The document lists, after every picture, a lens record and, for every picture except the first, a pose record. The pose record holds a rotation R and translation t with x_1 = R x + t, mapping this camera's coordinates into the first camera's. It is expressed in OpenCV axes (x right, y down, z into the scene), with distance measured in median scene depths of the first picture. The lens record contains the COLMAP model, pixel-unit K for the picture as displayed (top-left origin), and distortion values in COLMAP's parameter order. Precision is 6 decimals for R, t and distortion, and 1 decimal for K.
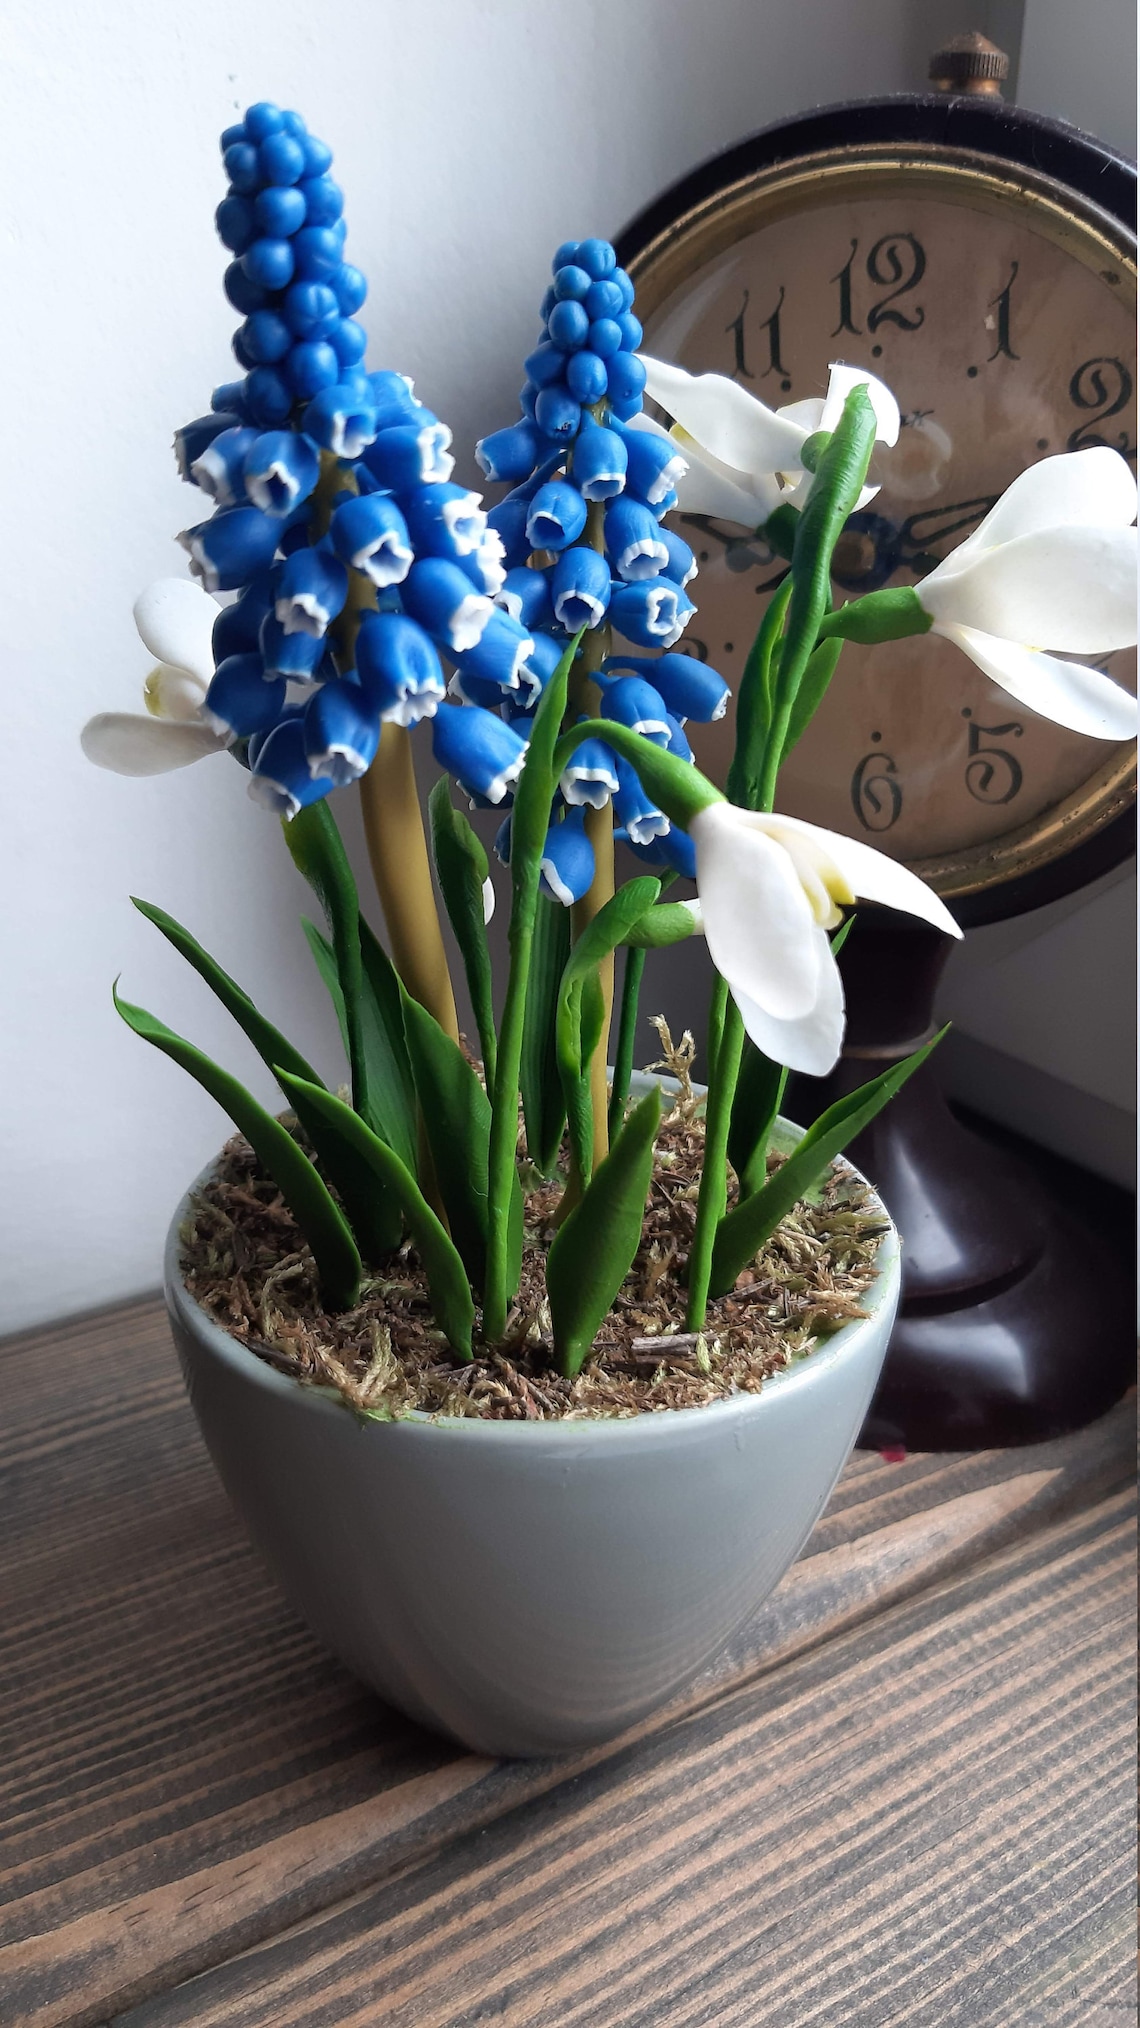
lens RADIAL K [[1725.6, 0, 584.1], [0, 1725.6, 1007.7], [0, 0, 1]] dist [-0.028956, -0.066255]
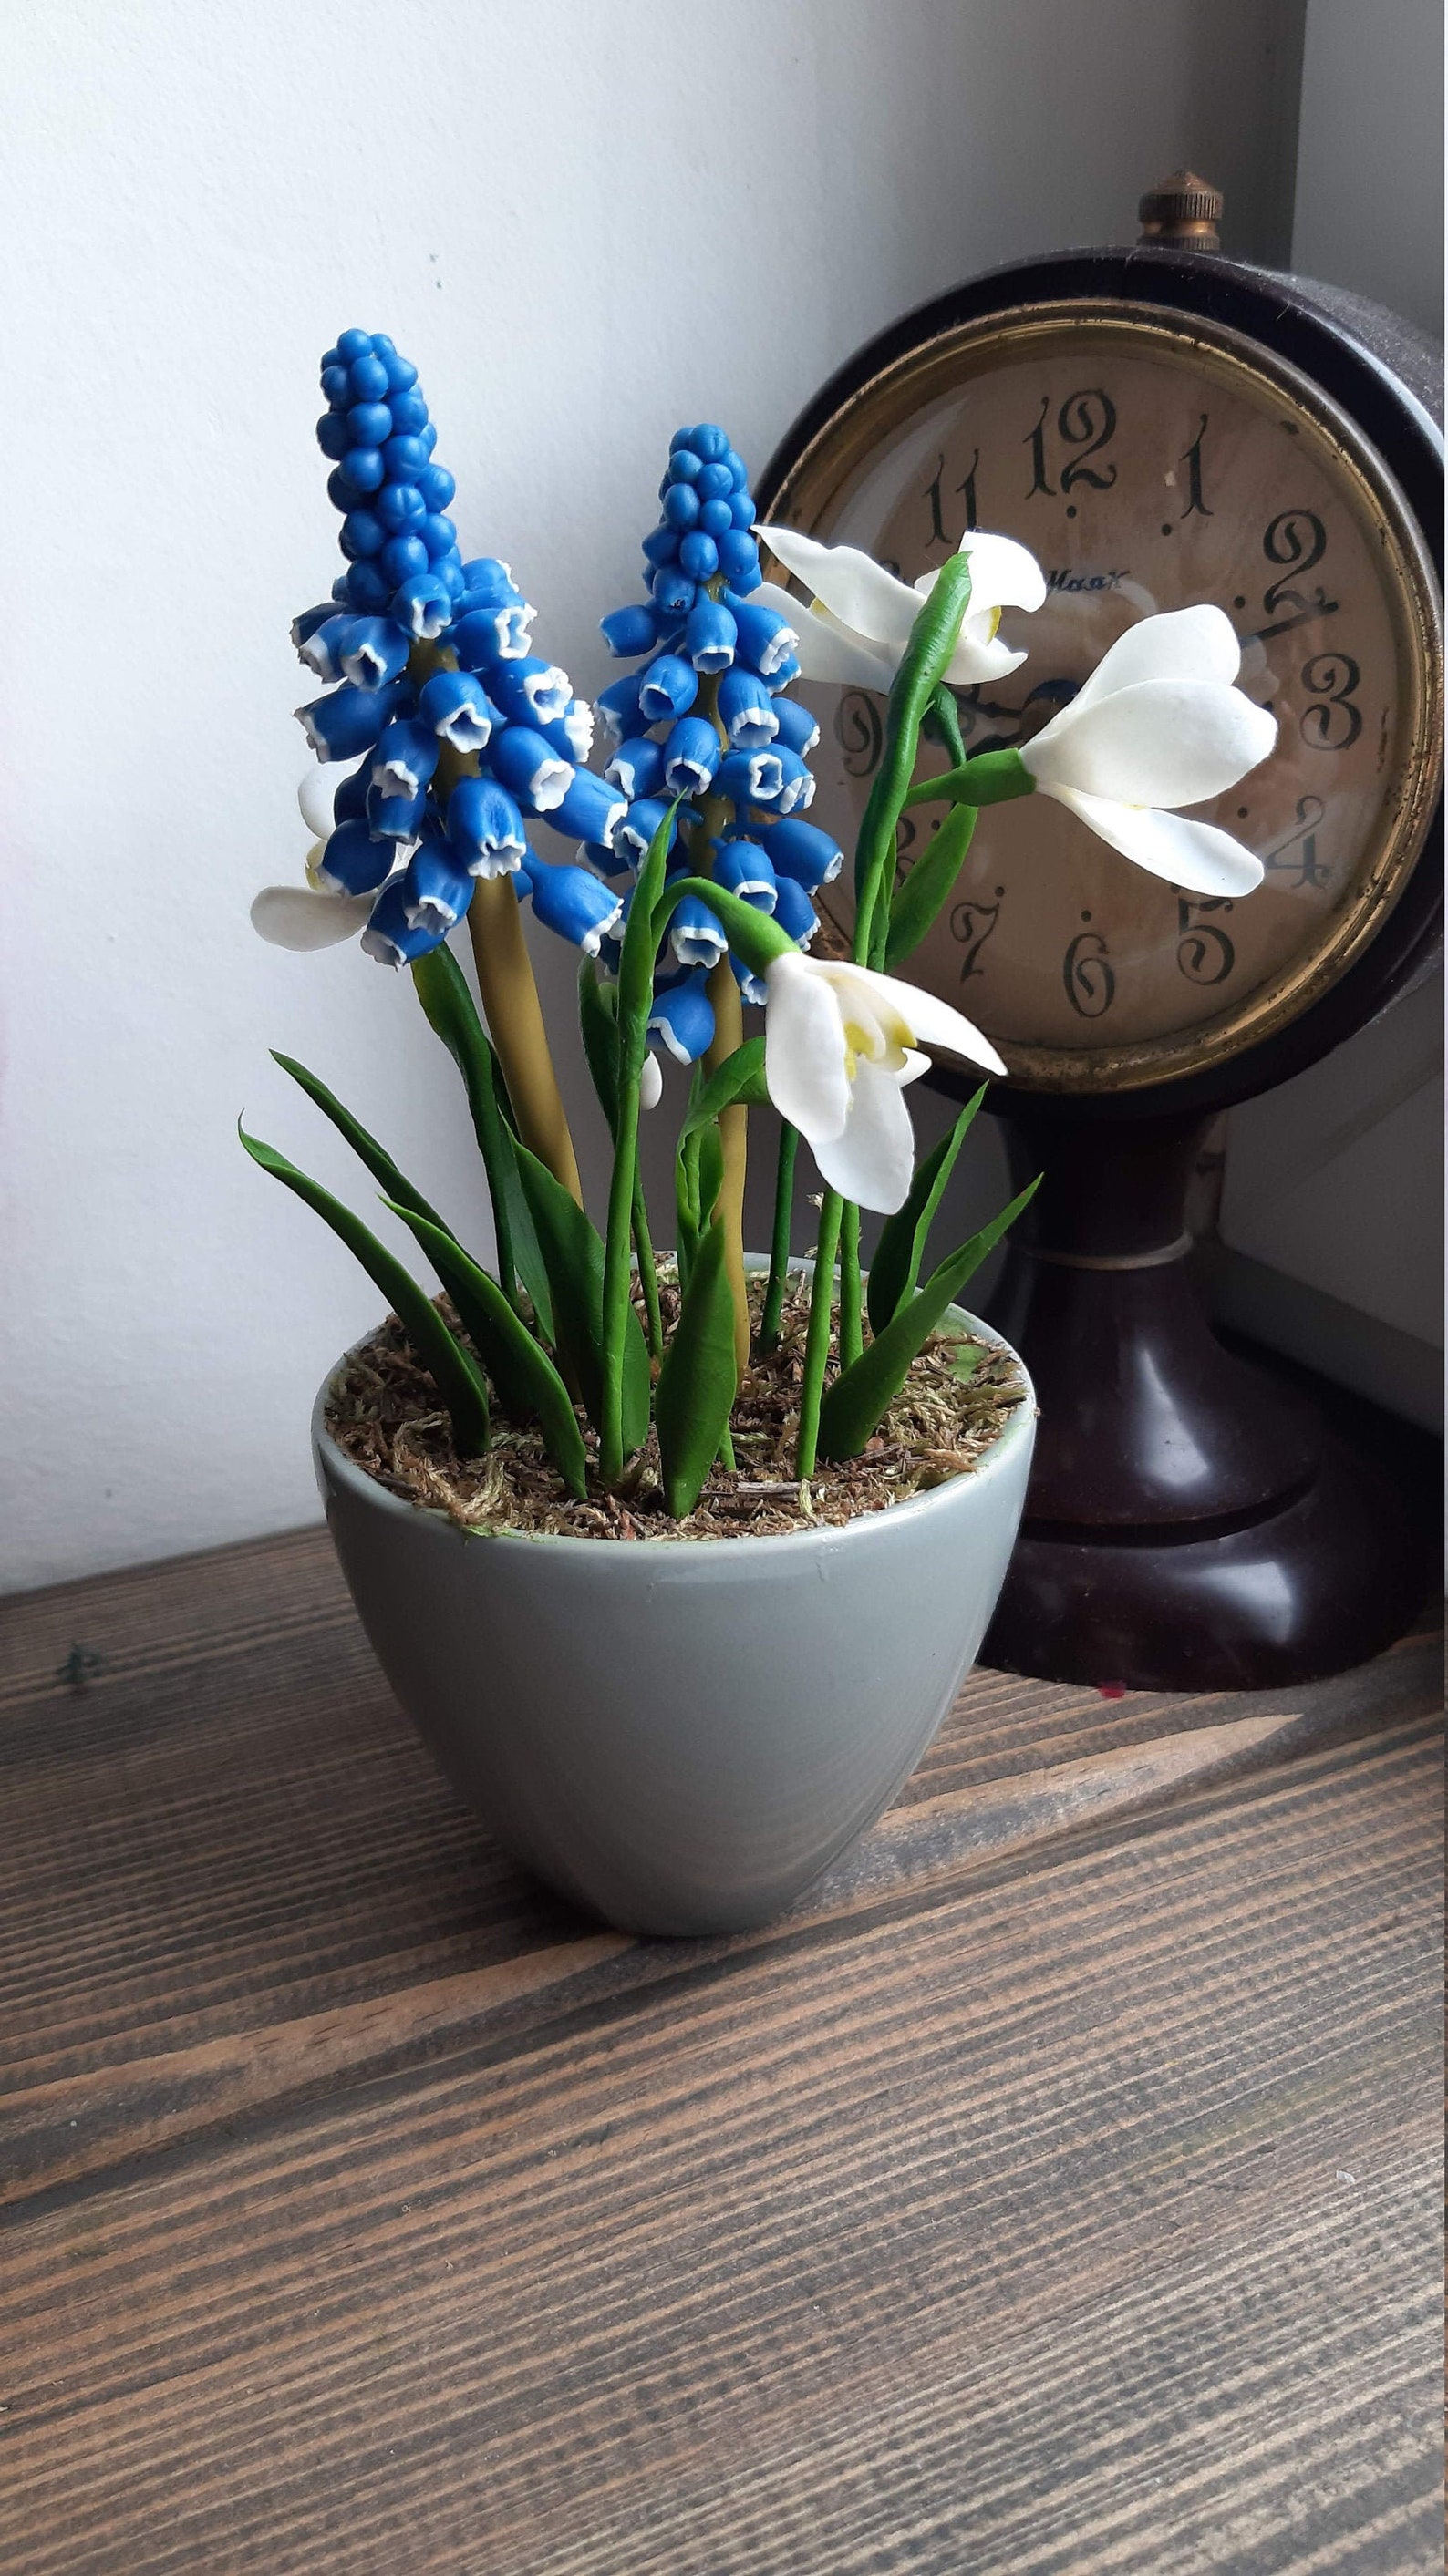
lens RADIAL K [[2192.3, 0, 730.3], [0, 2192.3, 1294.8], [0, 0, 1]] dist [-0.028956, -0.066255]
pose [[0.989785, 0.013523, -0.141925, 0.193521], [-0.015762, 0.999768, -0.014664, 0.092676], [0.141694, 0.016752, 0.989769, -0.276861]]
